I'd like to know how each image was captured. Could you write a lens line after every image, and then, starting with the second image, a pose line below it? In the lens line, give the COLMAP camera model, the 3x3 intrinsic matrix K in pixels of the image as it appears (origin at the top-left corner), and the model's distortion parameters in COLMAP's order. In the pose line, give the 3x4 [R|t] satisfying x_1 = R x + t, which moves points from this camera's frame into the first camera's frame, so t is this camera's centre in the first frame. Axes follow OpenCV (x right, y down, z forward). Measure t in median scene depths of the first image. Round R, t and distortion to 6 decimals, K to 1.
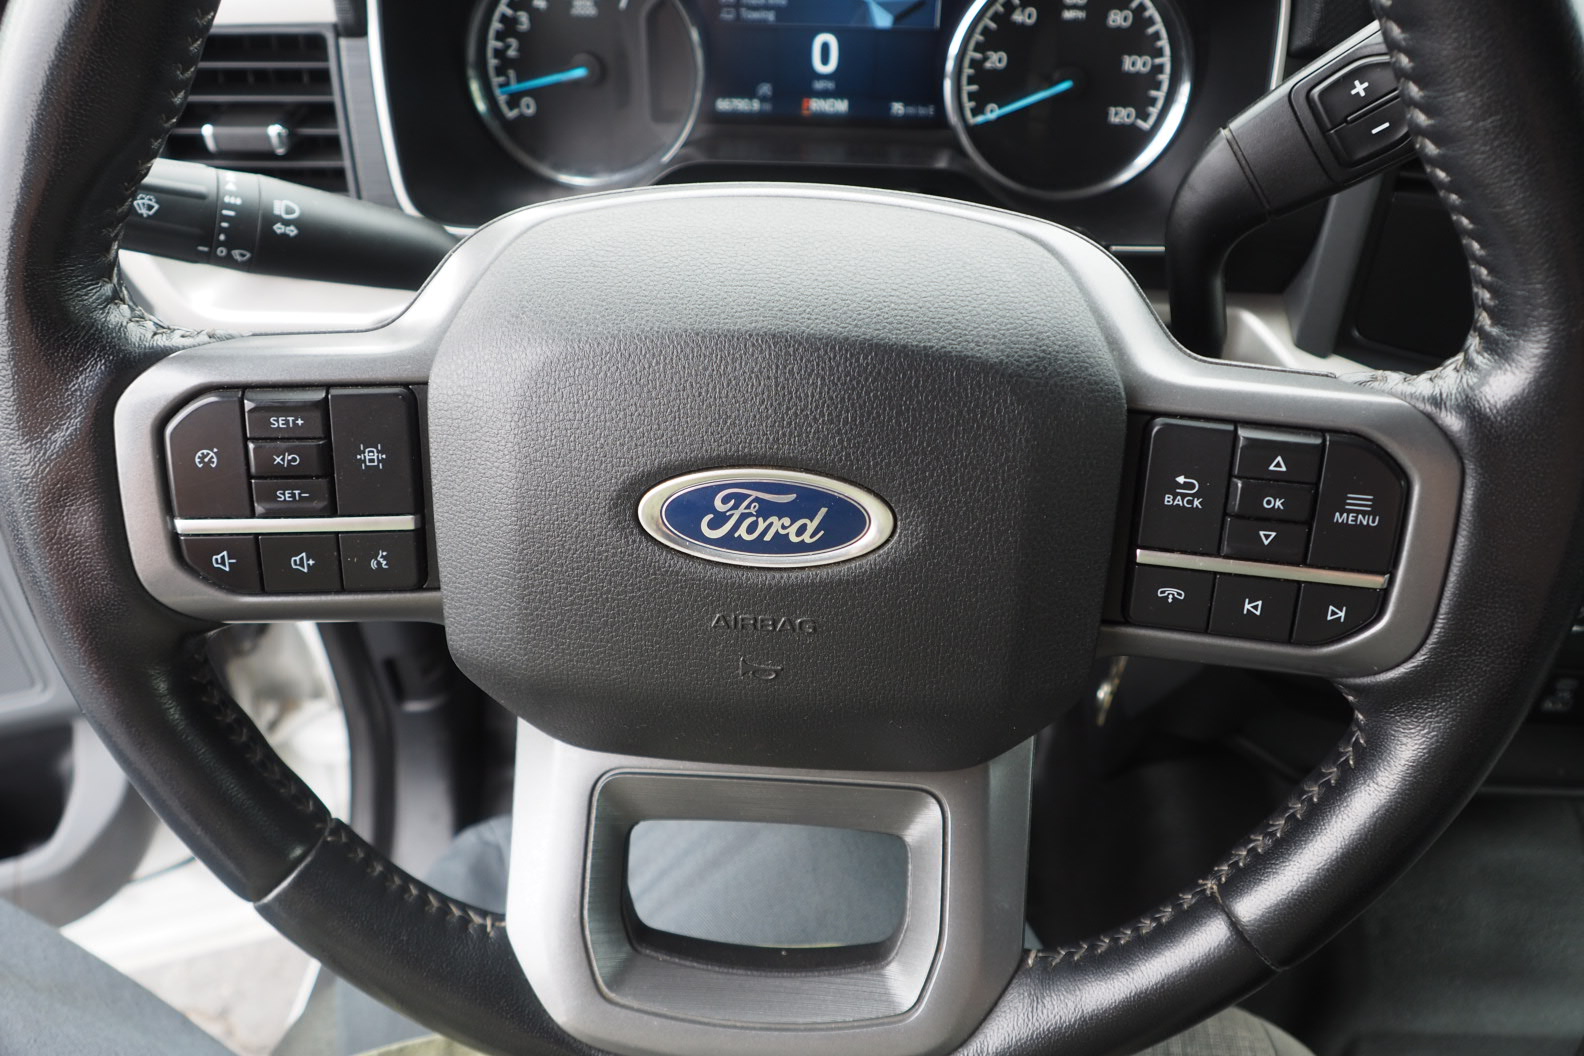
lens RADIAL K [[1125.7, 0, 779.3], [0, 1125.7, 522.3], [0, 0, 1]] dist [-0.027982, 0.005270]
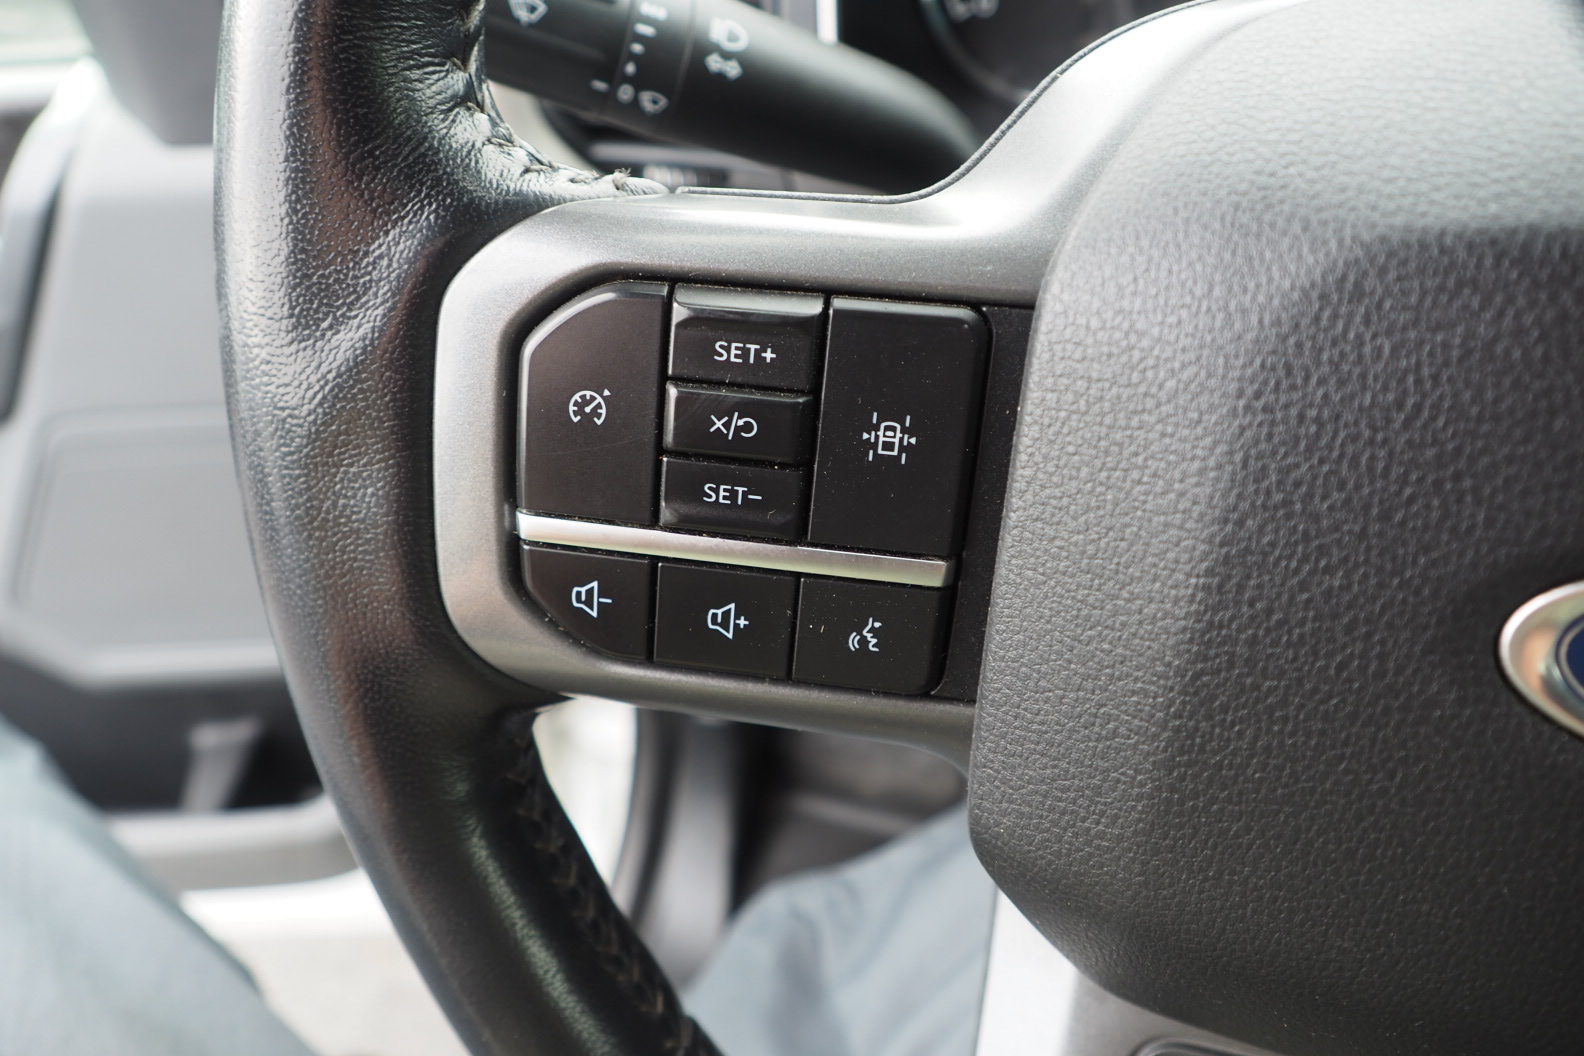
lens RADIAL K [[1125.7, 0, 795.3], [0, 1125.7, 528.4], [0, 0, 1]] dist [-0.027982, 0.005270]
pose [[0.967012, 0.128245, -0.220094, -0.291206], [-0.128186, 0.991643, 0.014611, -0.020324], [0.220128, 0.014084, 0.975369, 0.499469]]
